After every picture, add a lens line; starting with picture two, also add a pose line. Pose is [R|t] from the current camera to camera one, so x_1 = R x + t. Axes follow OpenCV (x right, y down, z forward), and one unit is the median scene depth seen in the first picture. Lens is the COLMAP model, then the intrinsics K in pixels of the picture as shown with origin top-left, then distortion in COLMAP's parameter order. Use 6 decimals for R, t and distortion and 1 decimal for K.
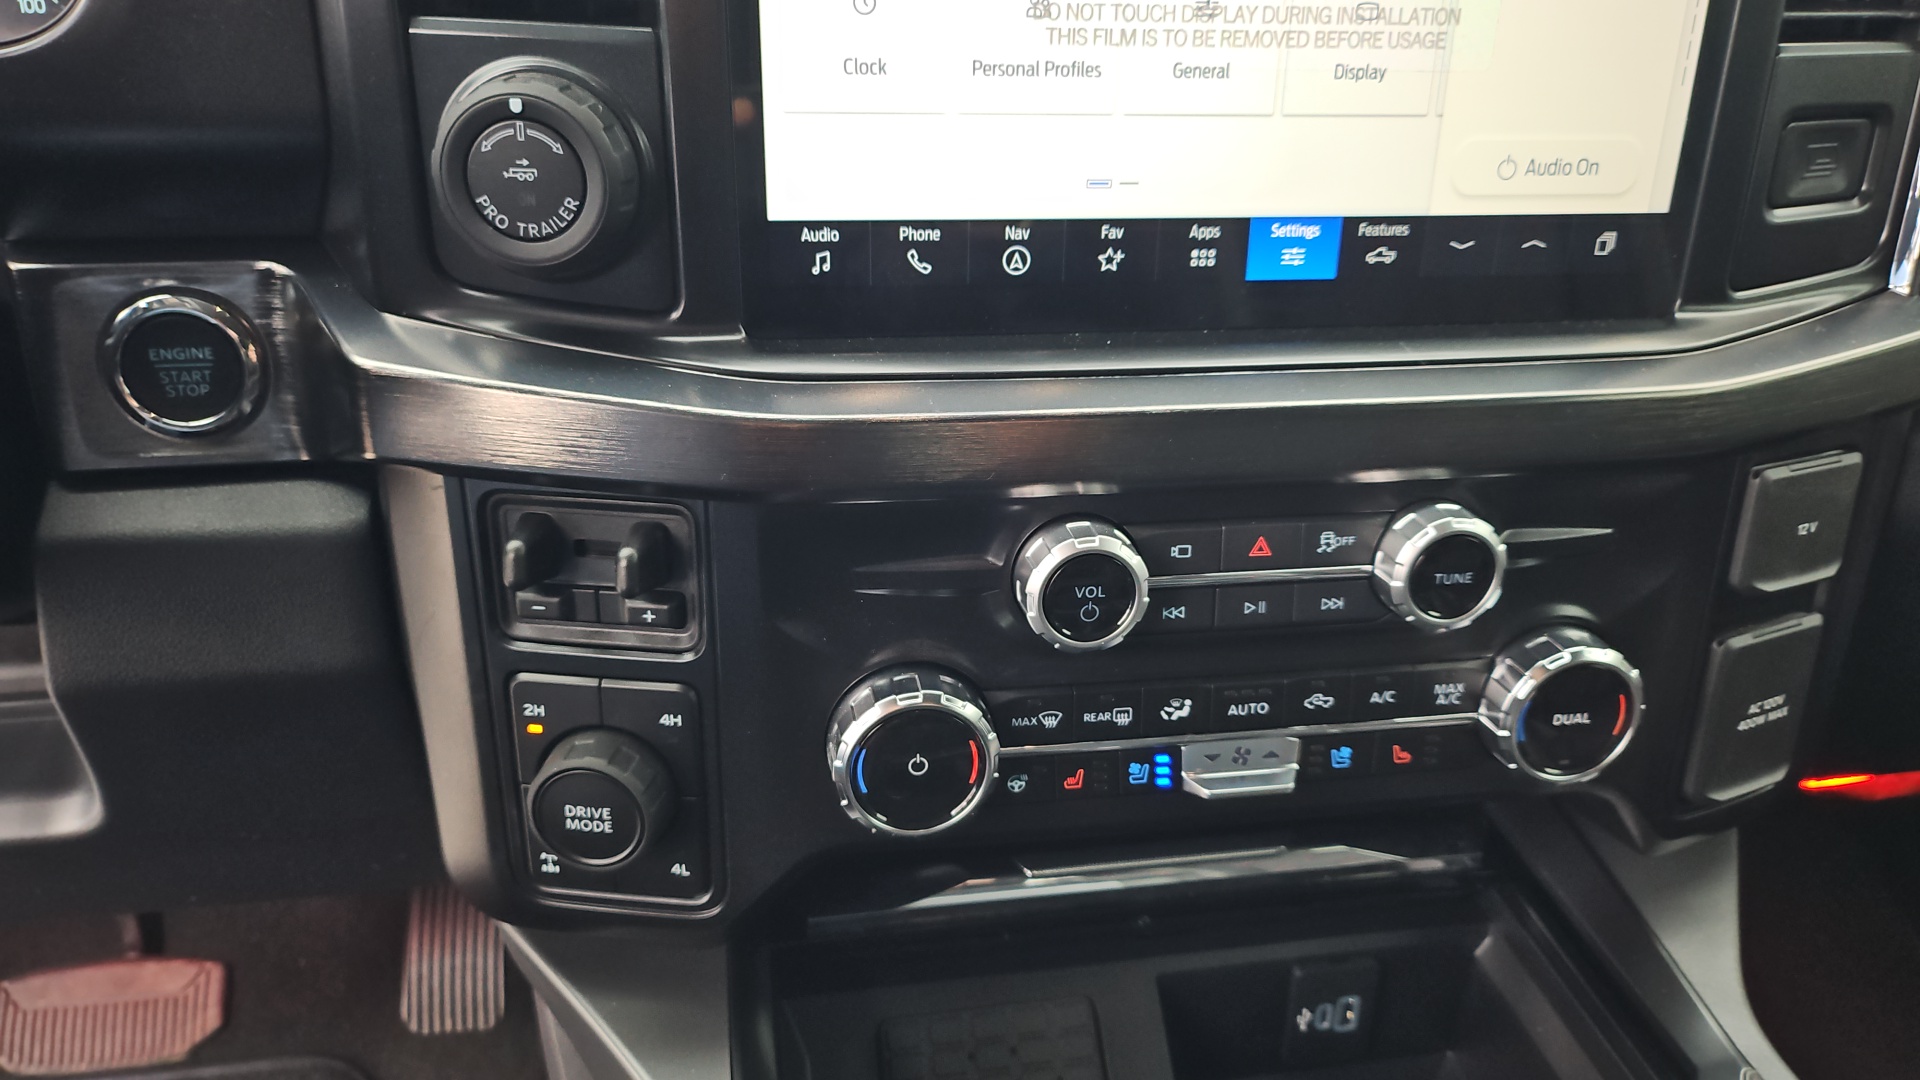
lens RADIAL K [[1316.2, 0, 986.0], [0, 1316.2, 532.5], [0, 0, 1]] dist [0.039405, -0.054399]
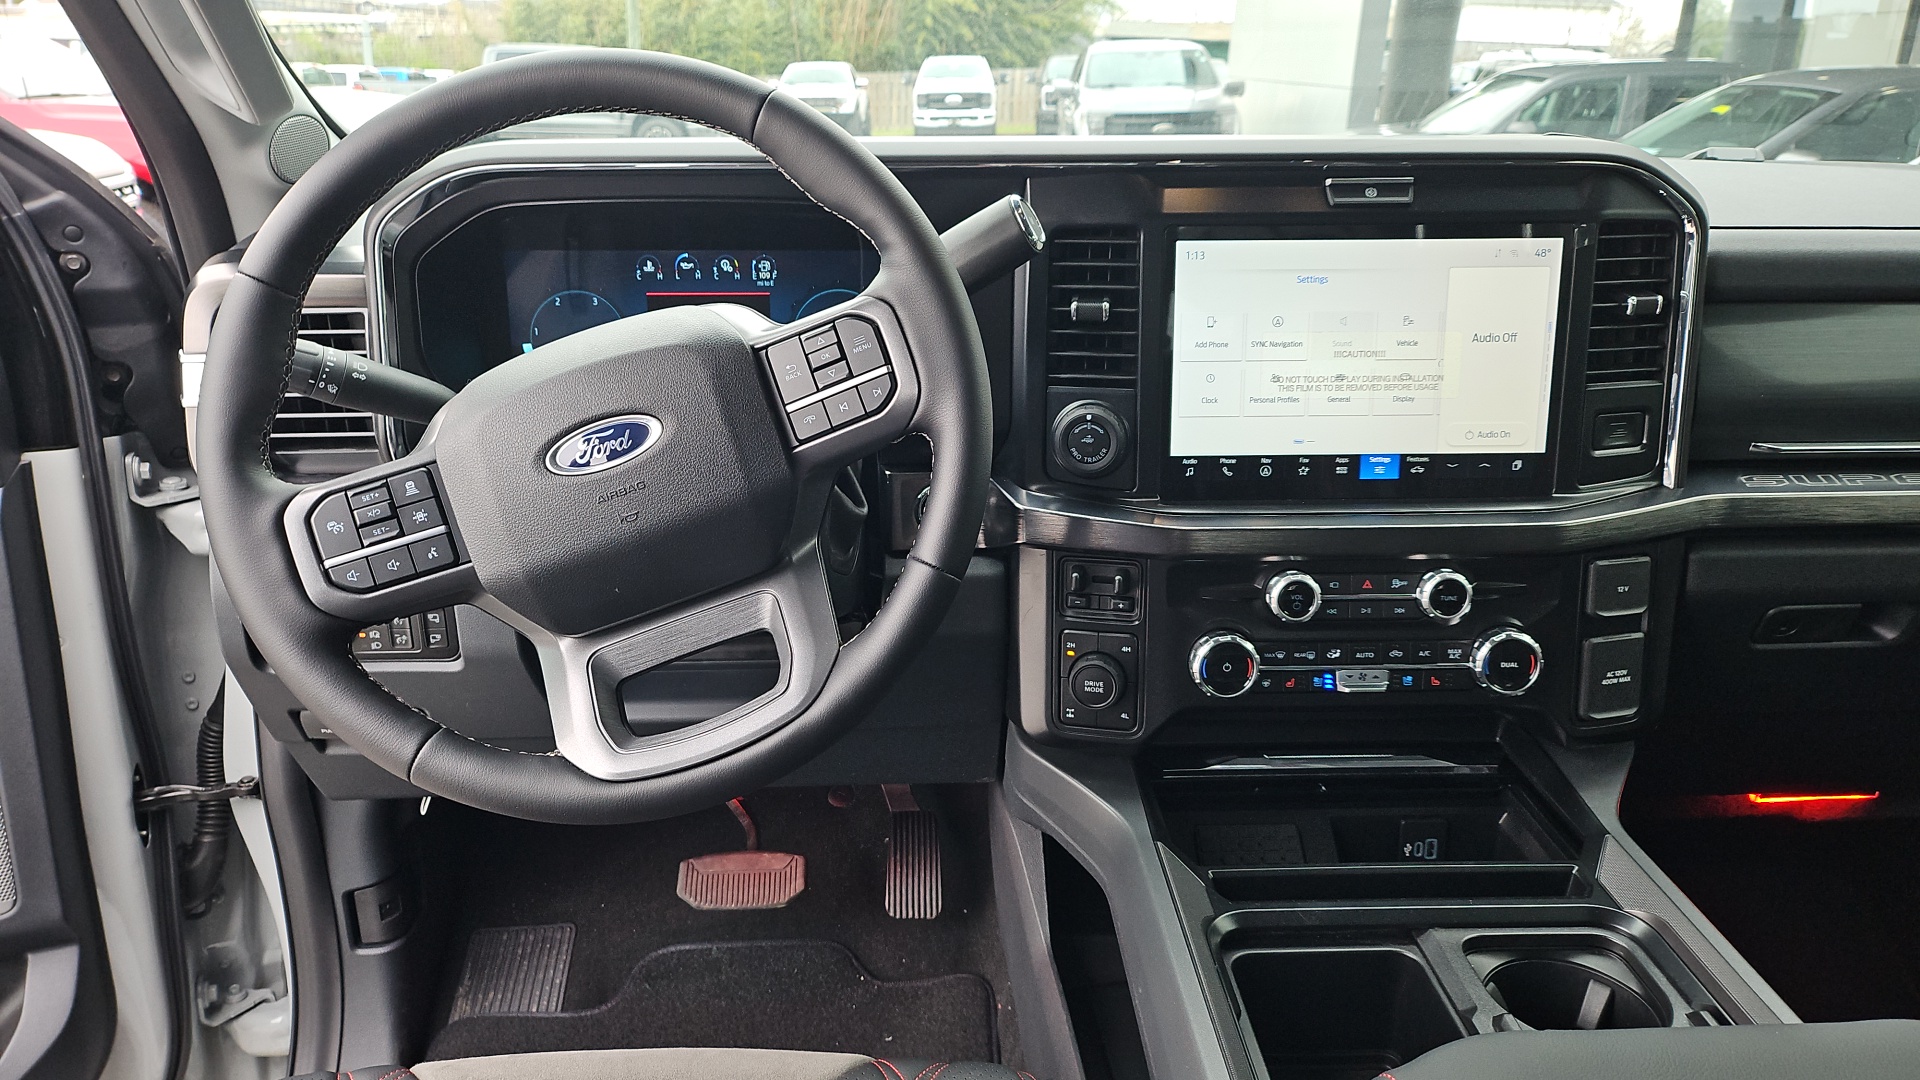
lens RADIAL K [[1316.2, 0, 986.0], [0, 1316.2, 532.5], [0, 0, 1]] dist [0.039405, -0.054399]
pose [[0.989652, 0.007220, -0.143309, -0.141714], [-0.031295, 0.985550, -0.166467, 0.342115], [0.140037, 0.169229, 0.975577, -1.498025]]
